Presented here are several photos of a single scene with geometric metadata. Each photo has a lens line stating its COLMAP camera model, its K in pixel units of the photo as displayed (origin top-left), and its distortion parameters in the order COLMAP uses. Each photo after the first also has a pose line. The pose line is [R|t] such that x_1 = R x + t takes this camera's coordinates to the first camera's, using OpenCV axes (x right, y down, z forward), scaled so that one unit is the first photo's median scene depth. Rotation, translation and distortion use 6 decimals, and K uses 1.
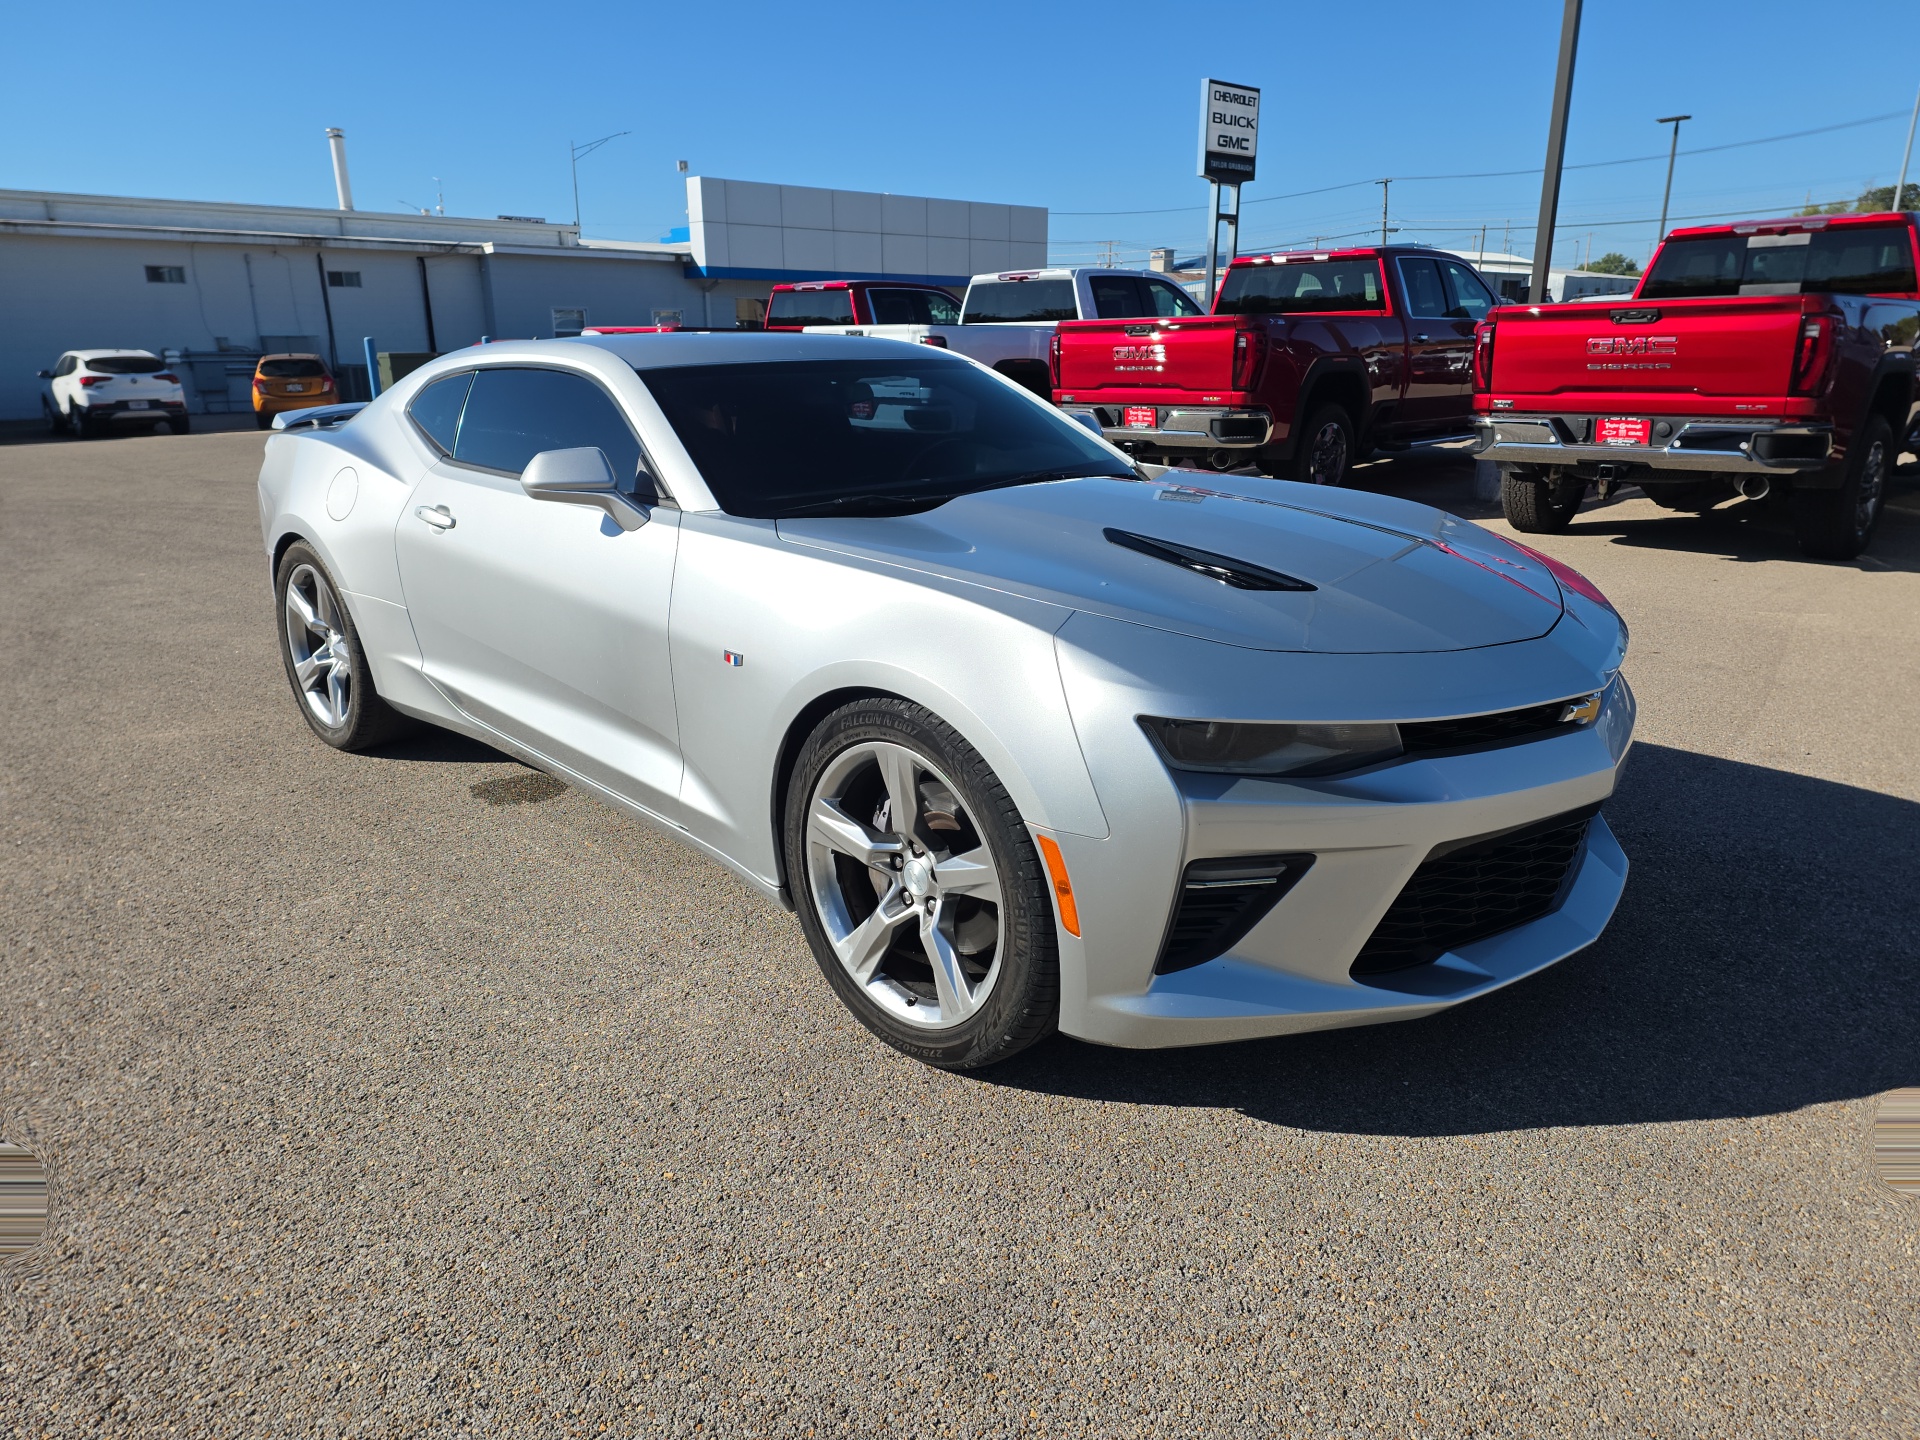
lens RADIAL K [[1279.9, 0, 951.2], [0, 1279.9, 717.8], [0, 0, 1]] dist [0.061739, -0.044942]
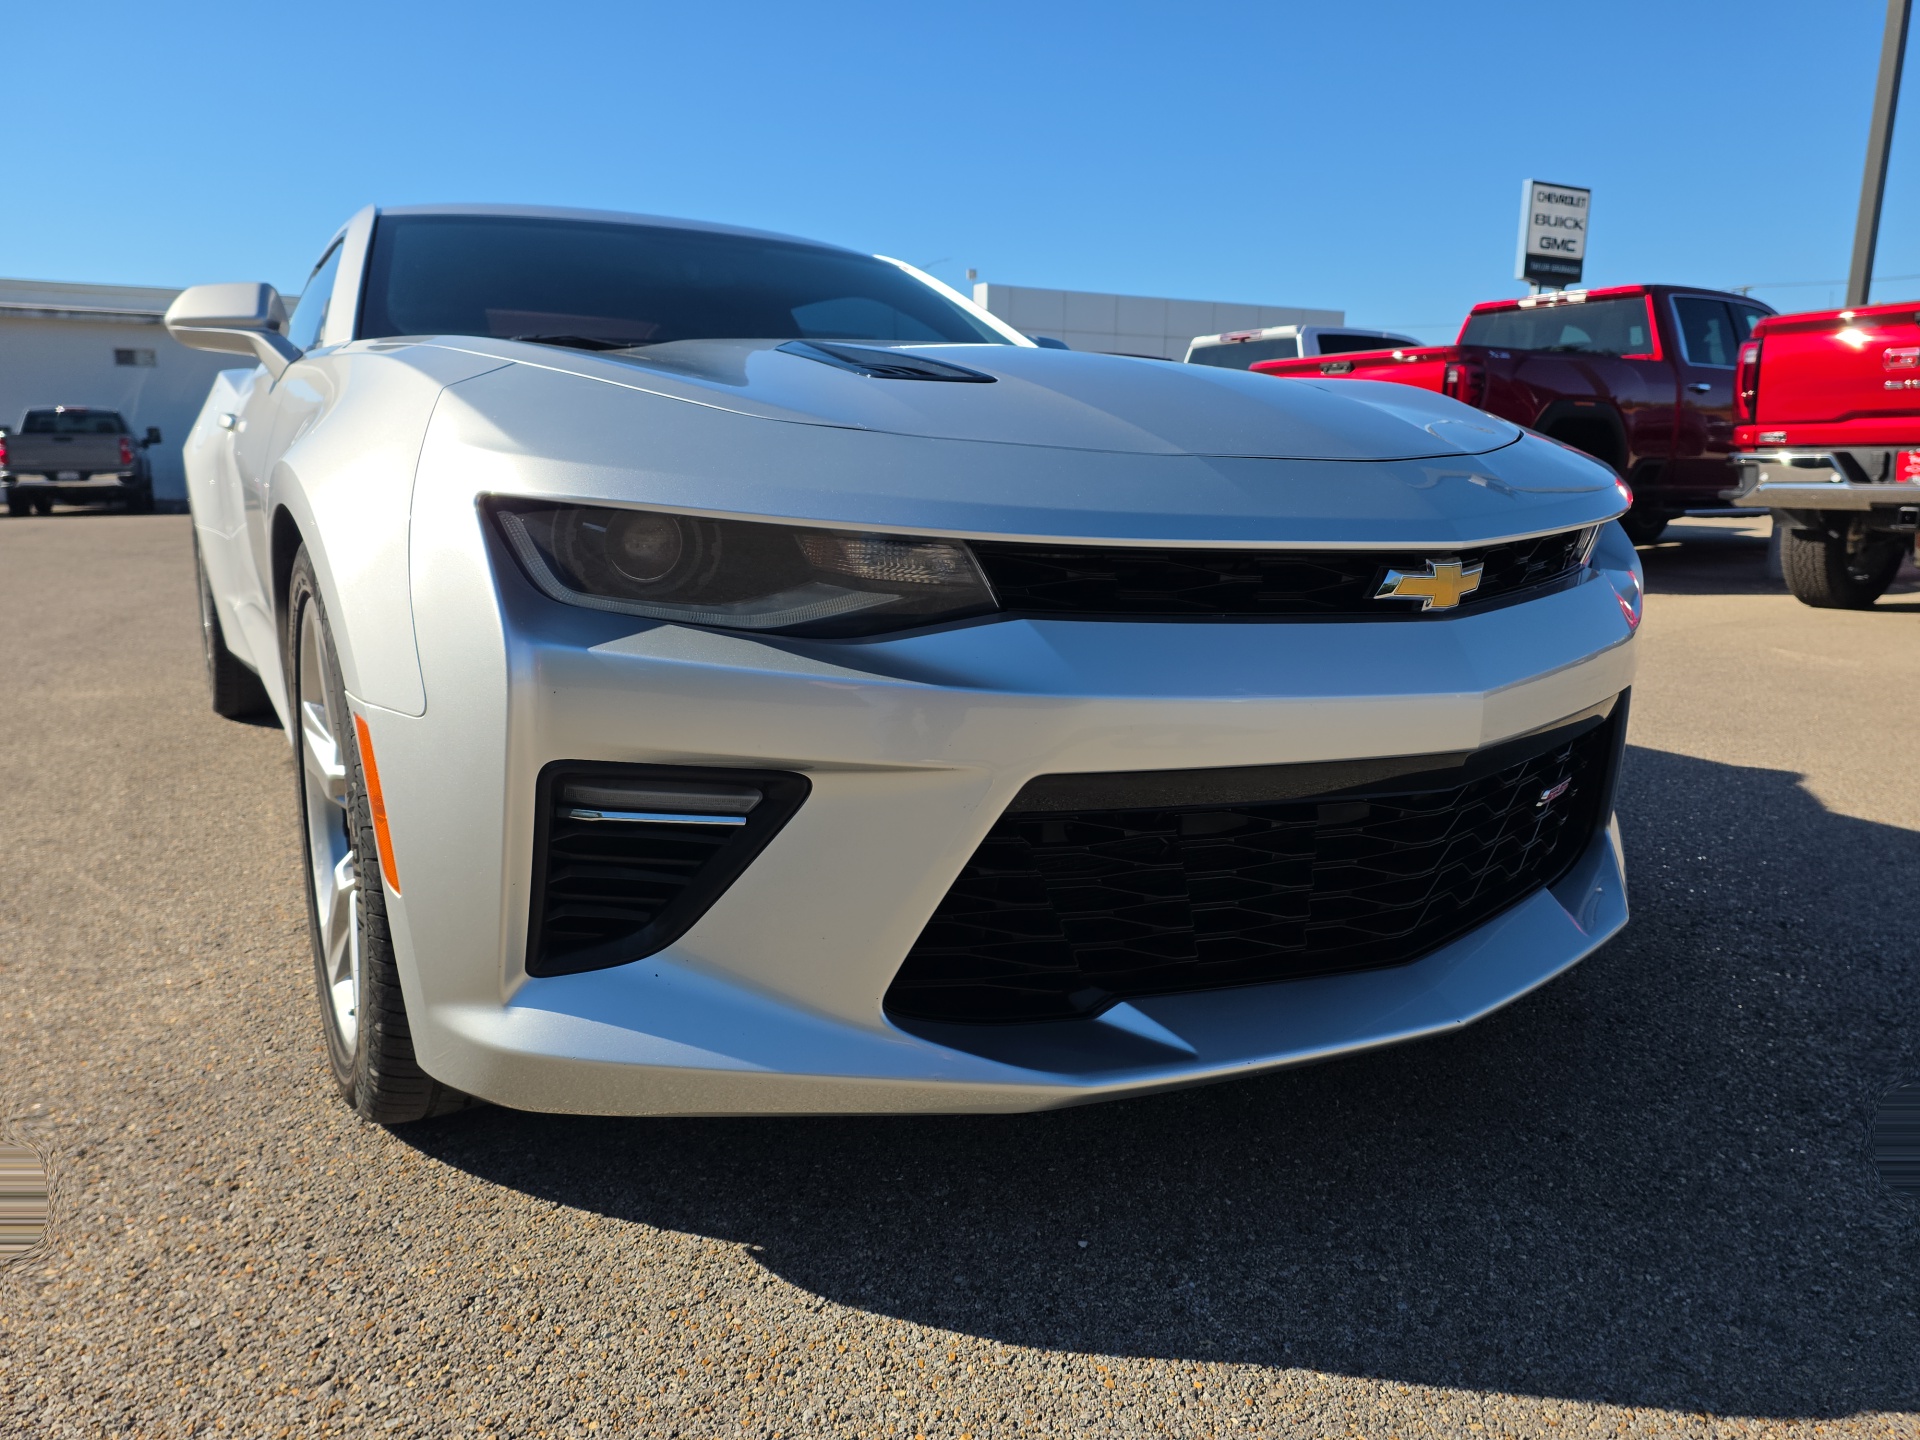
lens RADIAL K [[1279.9, 0, 968.9], [0, 1279.9, 713.8], [0, 0, 1]] dist [0.061739, -0.044942]
pose [[0.974858, 0.059653, -0.214692, 0.129011], [-0.078864, 0.993503, -0.082052, 0.033230], [0.208402, 0.096921, 0.973229, 0.134620]]
